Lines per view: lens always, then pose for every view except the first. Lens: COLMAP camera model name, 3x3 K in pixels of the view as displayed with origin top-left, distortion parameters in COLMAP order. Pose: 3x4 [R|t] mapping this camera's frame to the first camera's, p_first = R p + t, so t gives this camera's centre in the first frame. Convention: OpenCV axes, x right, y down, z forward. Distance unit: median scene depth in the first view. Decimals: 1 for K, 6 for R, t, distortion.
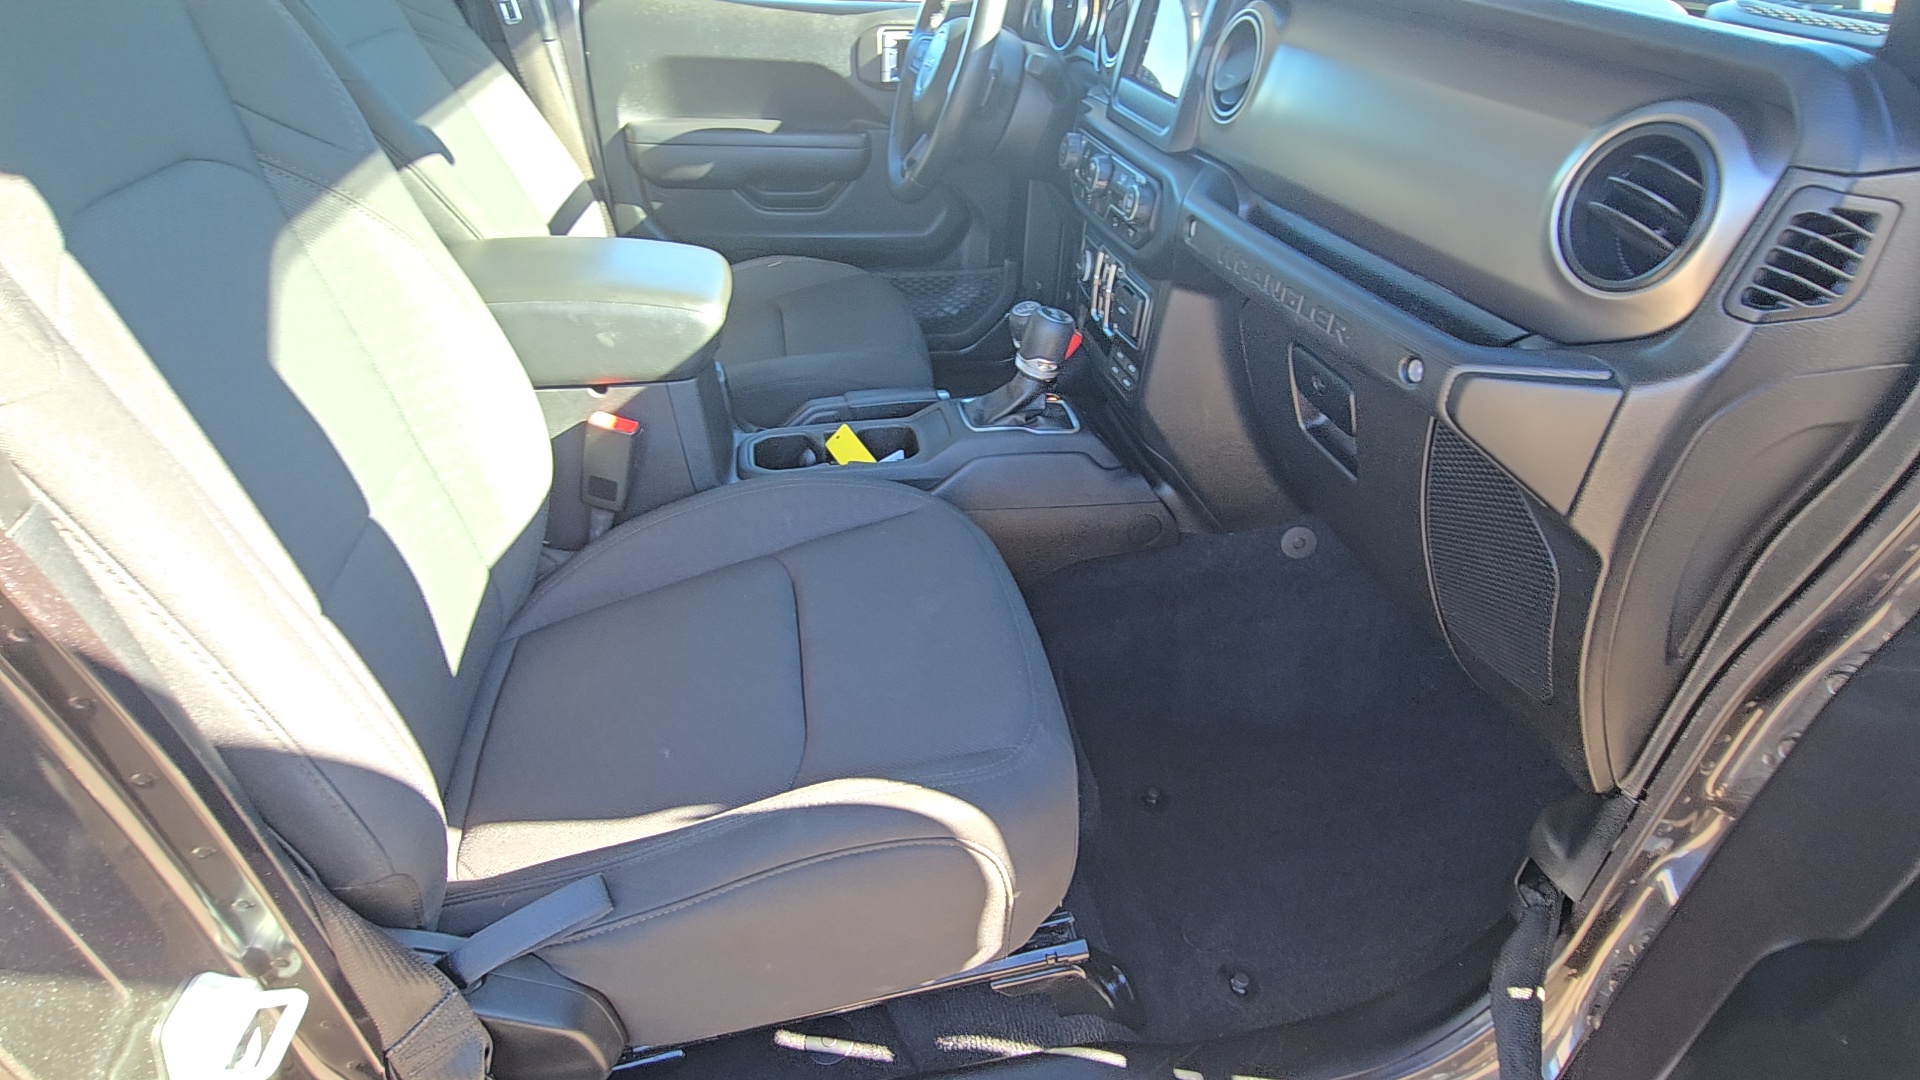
lens RADIAL K [[997.5, 0, 954.5], [0, 997.5, 541.2], [0, 0, 1]] dist [0.004310, -0.002492]
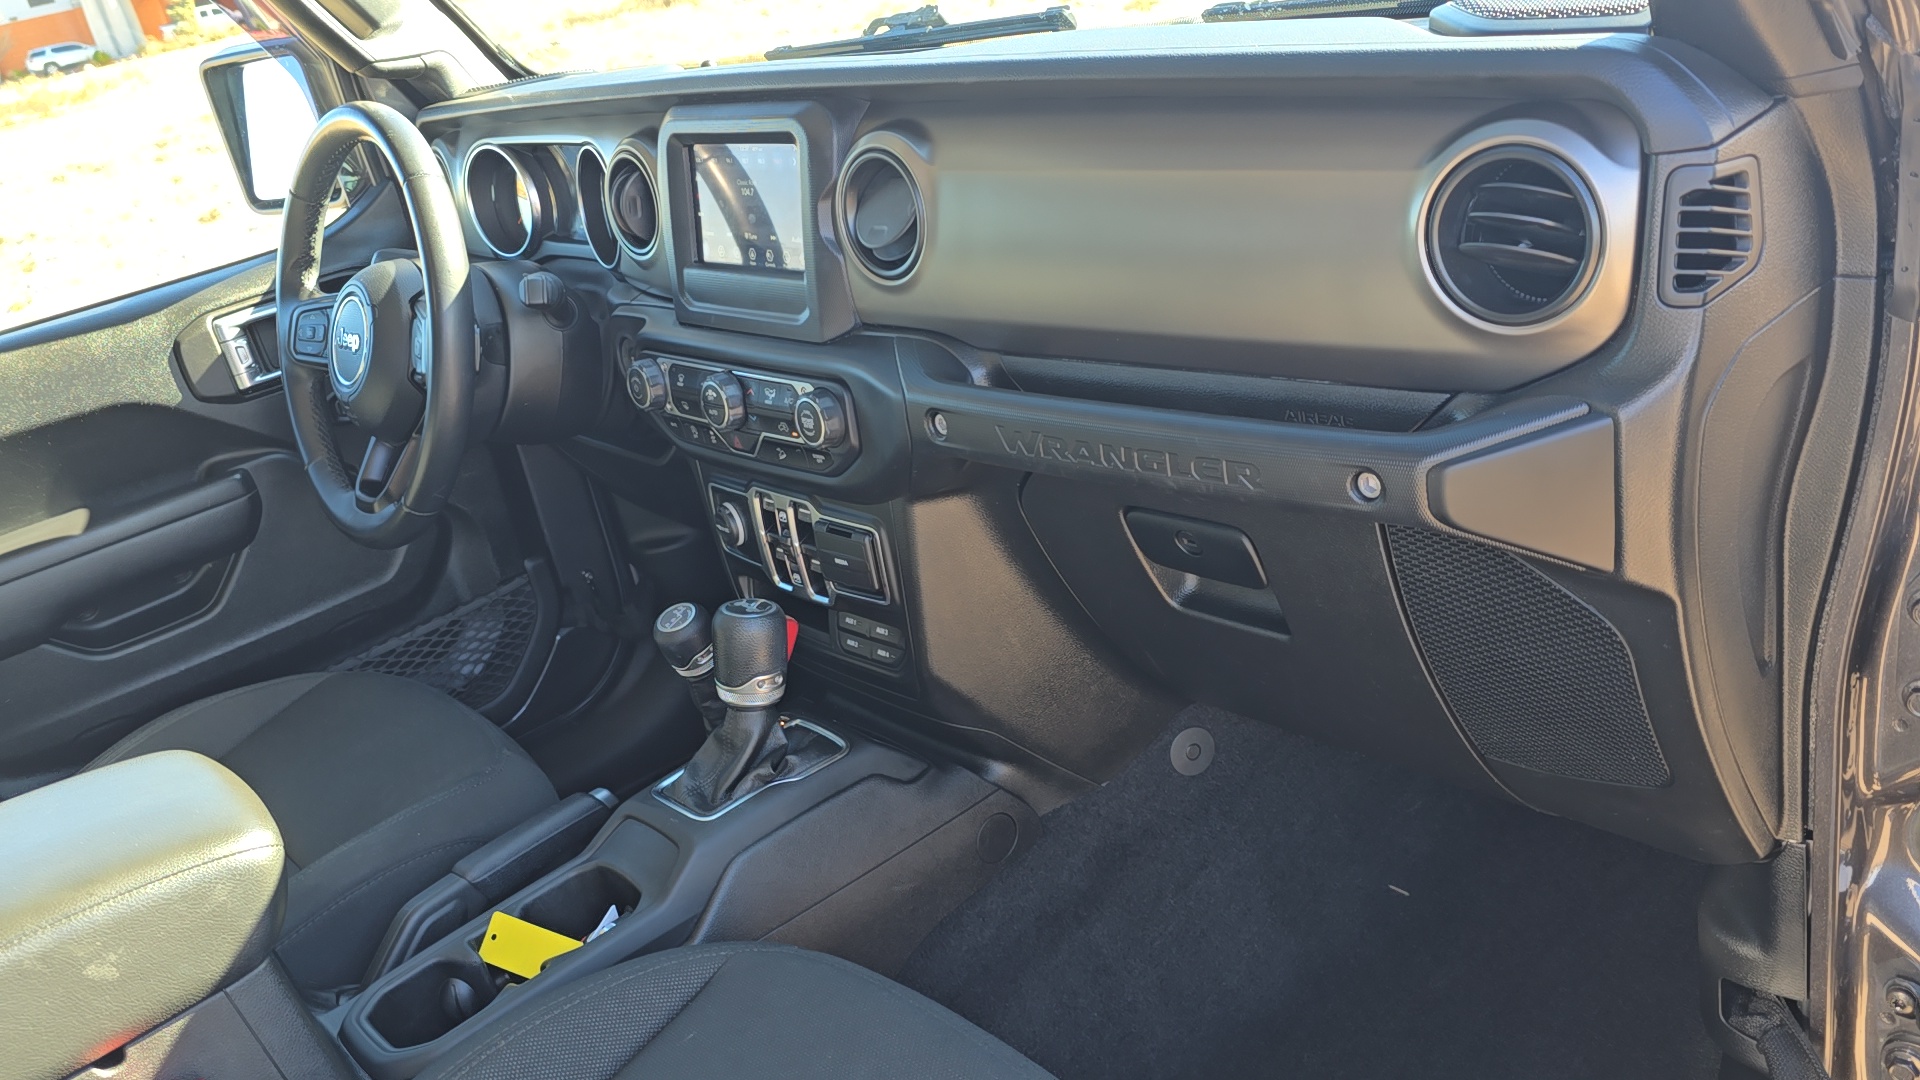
lens RADIAL K [[1656.3, 0, 961.7], [0, 1656.3, 535.9], [0, 0, 1]] dist [-0.013700, 0.025071]
pose [[0.836411, -0.393063, 0.381991, -0.190575], [0.466986, 0.875918, -0.121209, -0.072788], [-0.286950, 0.279765, 0.916183, -0.062932]]
